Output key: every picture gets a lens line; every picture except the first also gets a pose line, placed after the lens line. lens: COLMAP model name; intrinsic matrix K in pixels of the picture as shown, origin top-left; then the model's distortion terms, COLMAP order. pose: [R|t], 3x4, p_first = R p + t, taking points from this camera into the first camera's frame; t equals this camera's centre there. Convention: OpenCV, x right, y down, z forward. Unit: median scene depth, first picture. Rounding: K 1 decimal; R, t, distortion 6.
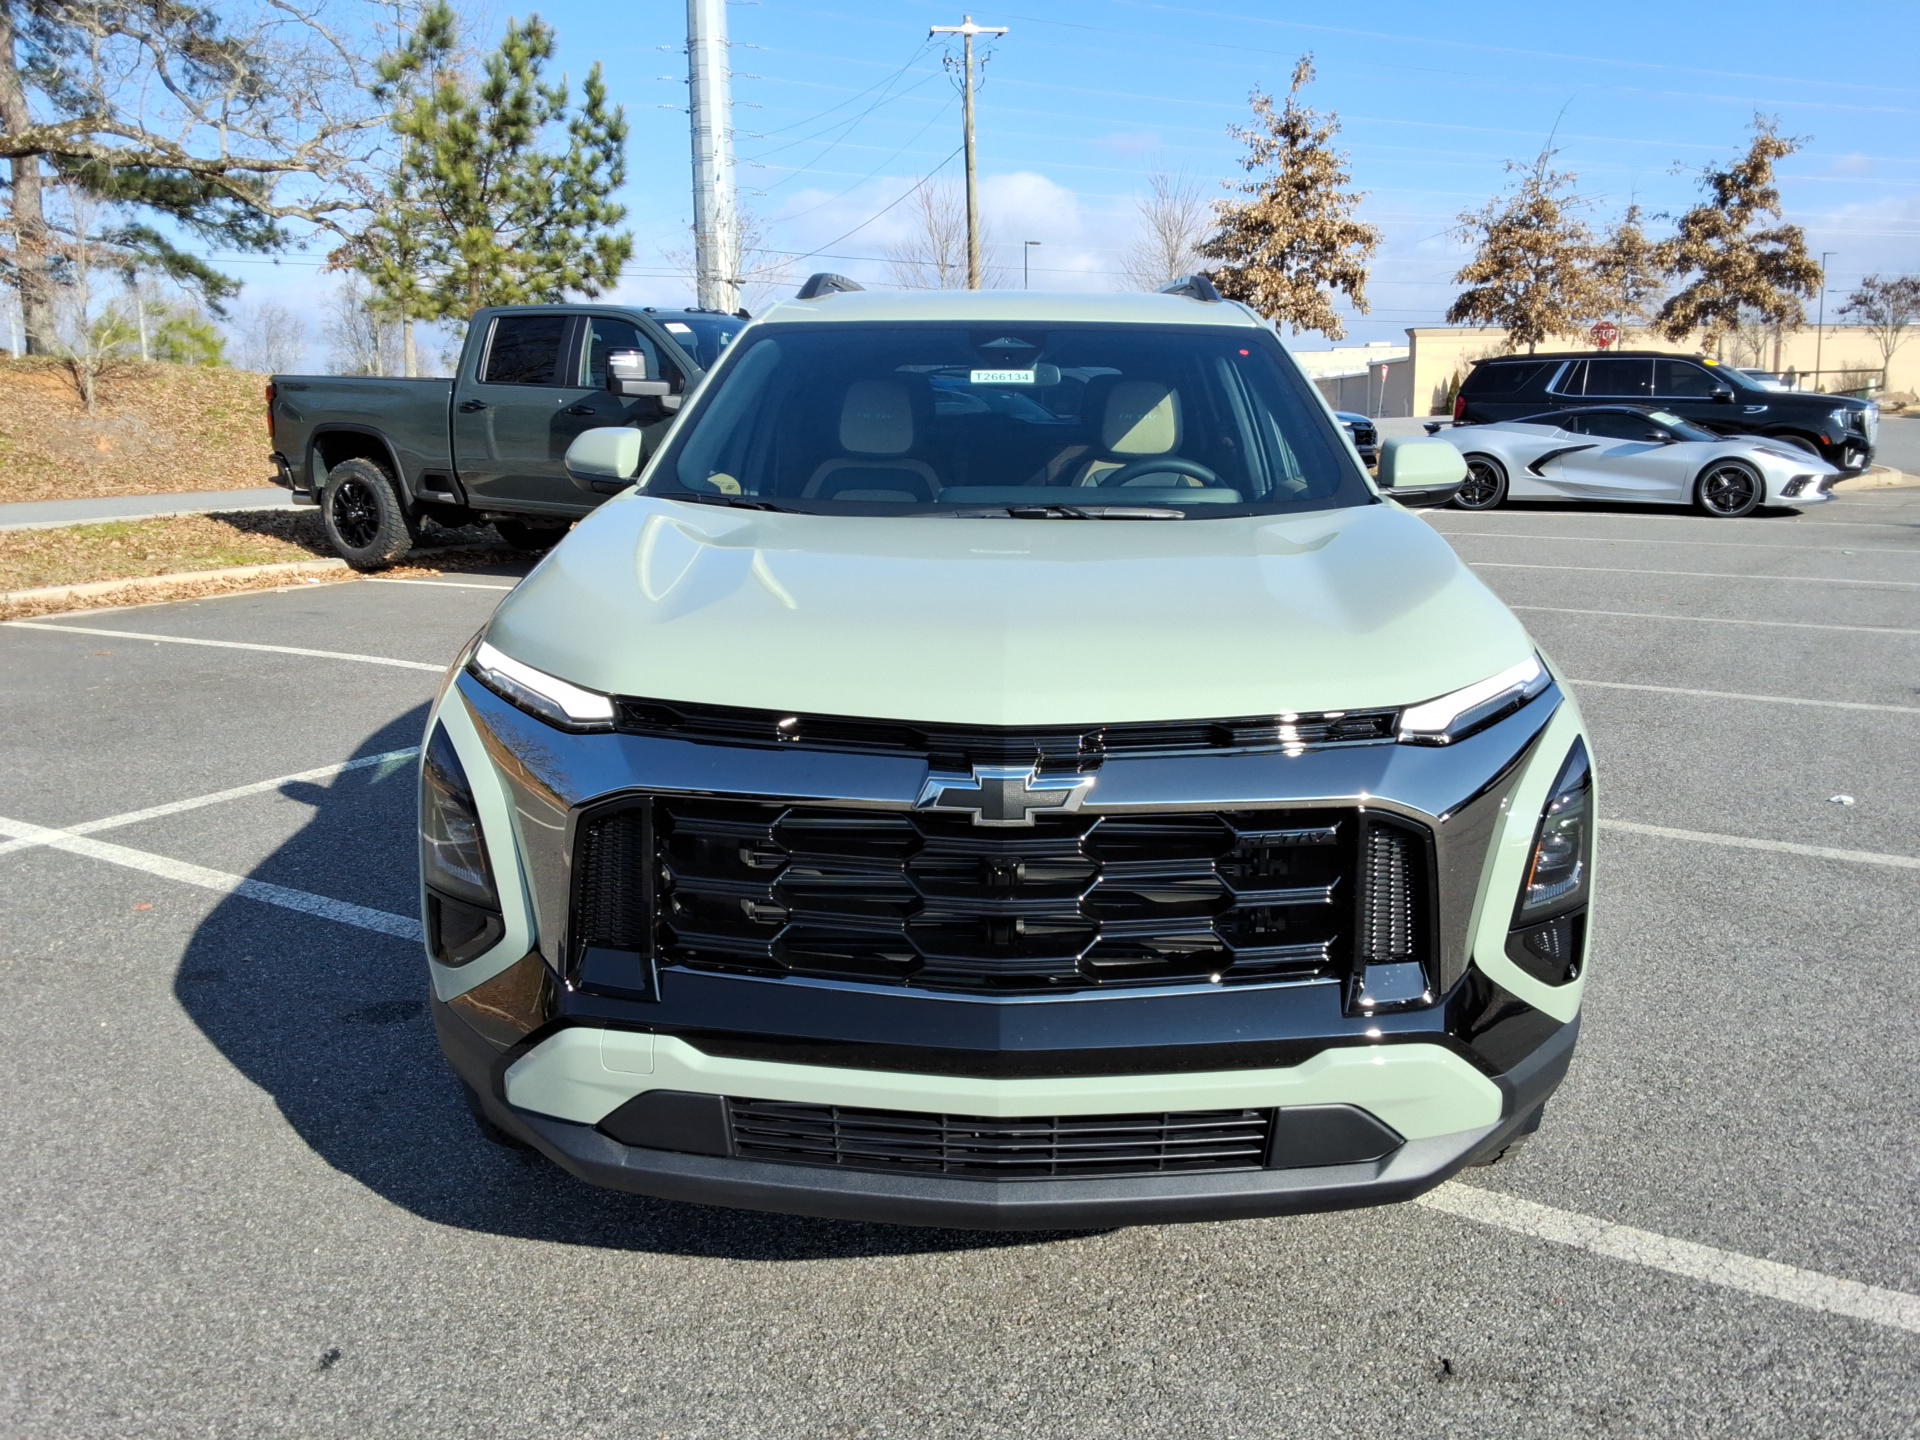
lens RADIAL K [[1520.1, 0, 986.6], [0, 1520.1, 719.2], [0, 0, 1]] dist [0.103737, -0.202073]
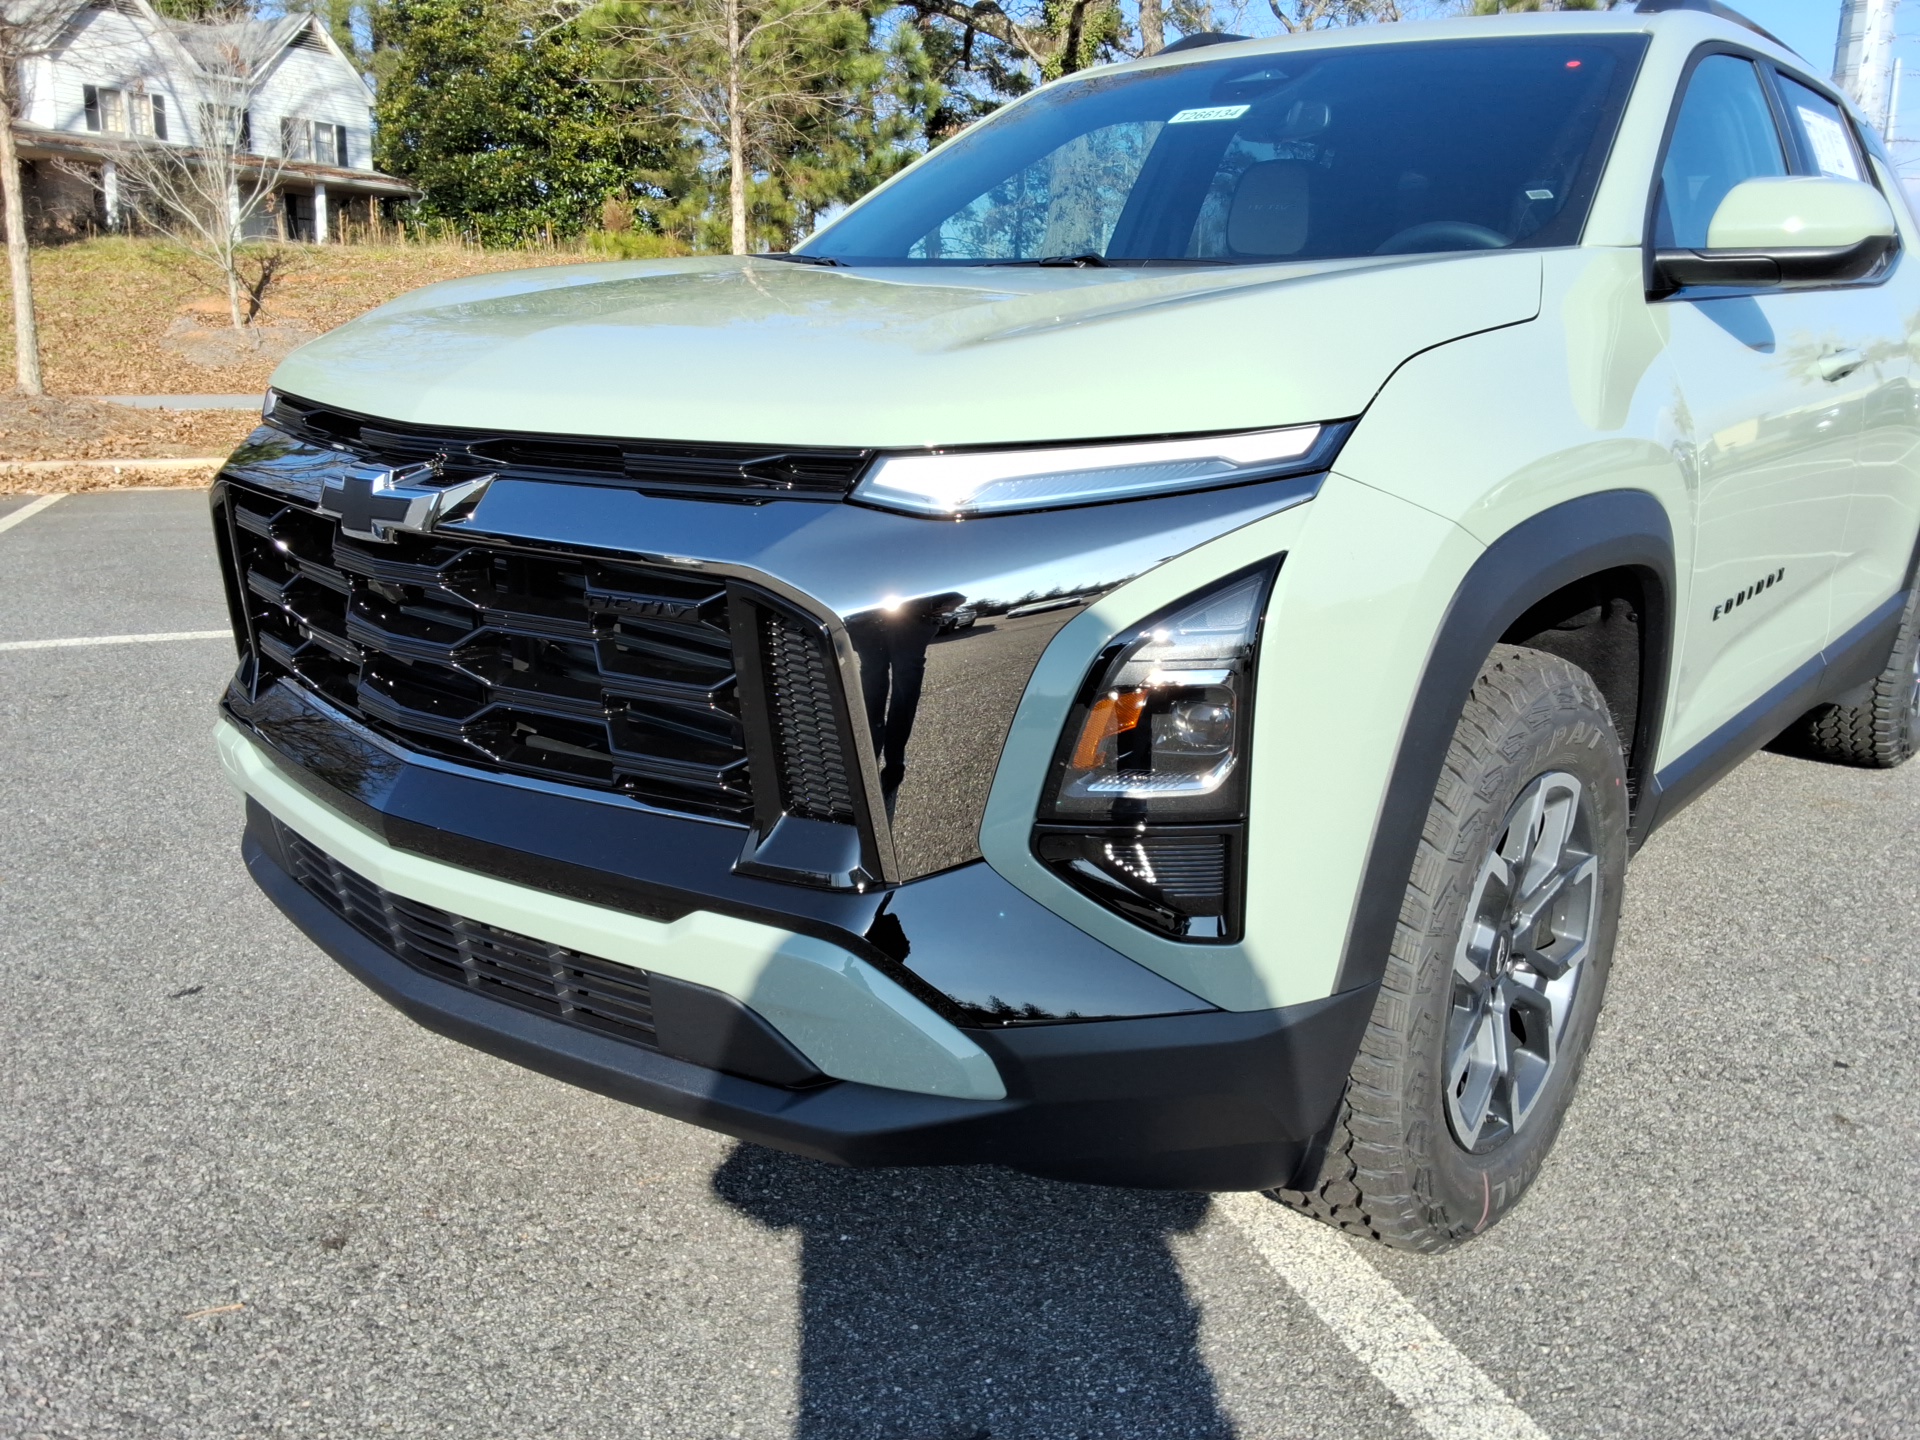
lens RADIAL K [[1543.1, 0, 964.1], [0, 1543.1, 710.3], [0, 0, 1]] dist [0.071436, -0.124188]
pose [[0.788125, 0.165817, -0.592760, 0.556331], [-0.138892, 0.986101, 0.091180, 0.028570], [0.599640, 0.010468, 0.800201, 0.366573]]
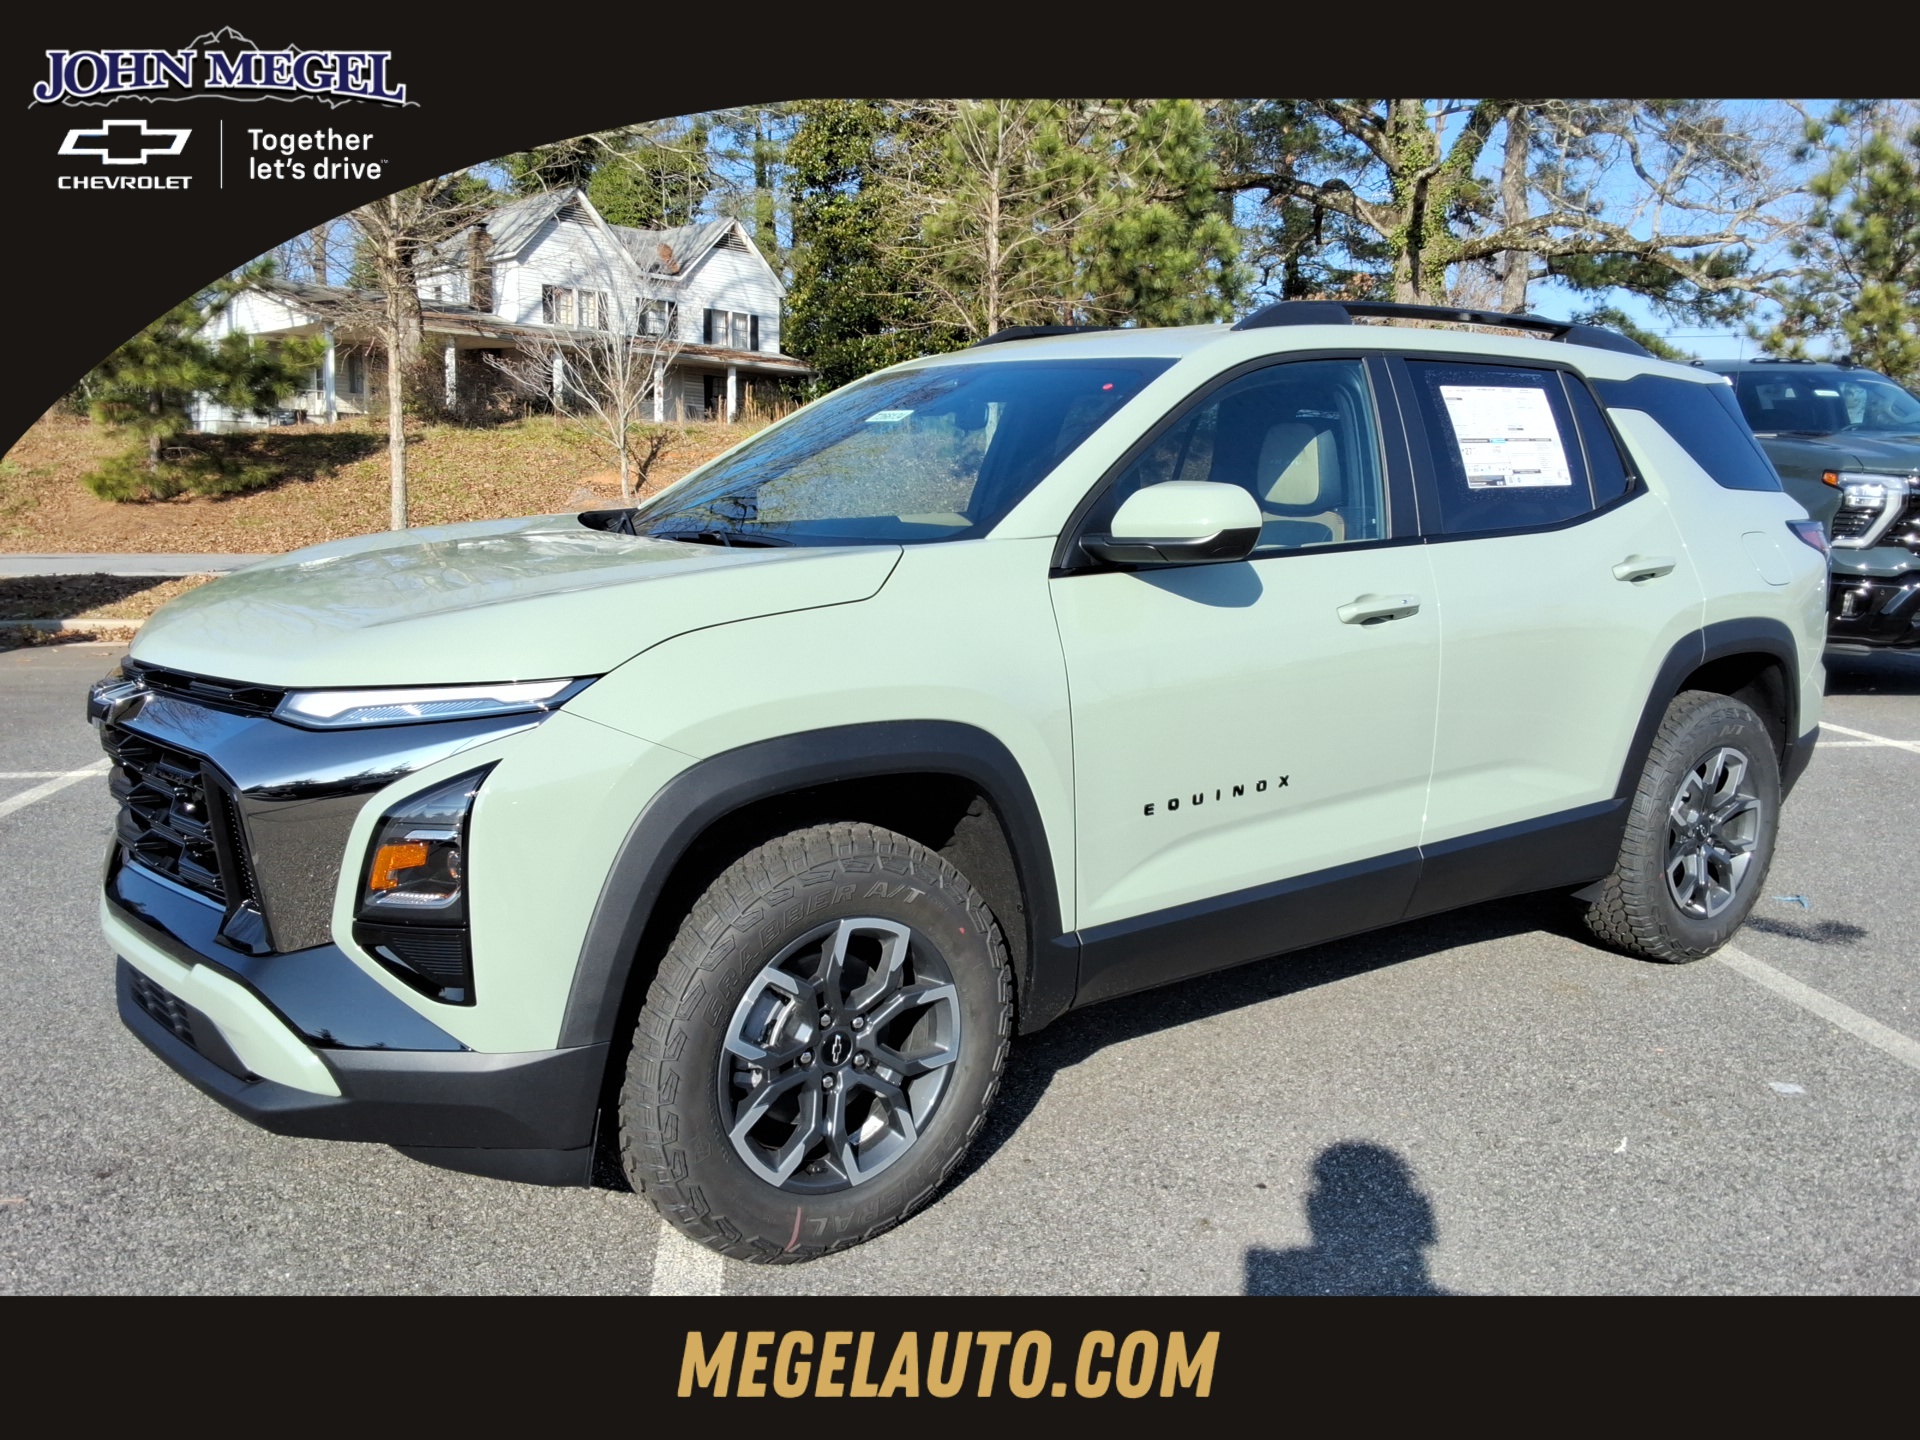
lens RADIAL K [[1530.7, 0, 971.7], [0, 1530.7, 708.5], [0, 0, 1]] dist [0.132301, -0.208863]
pose [[0.612420, 0.131801, -0.779468, 1.133385], [-0.168121, 0.985163, 0.034492, -0.090793], [0.772449, 0.109921, 0.625492, 0.515678]]
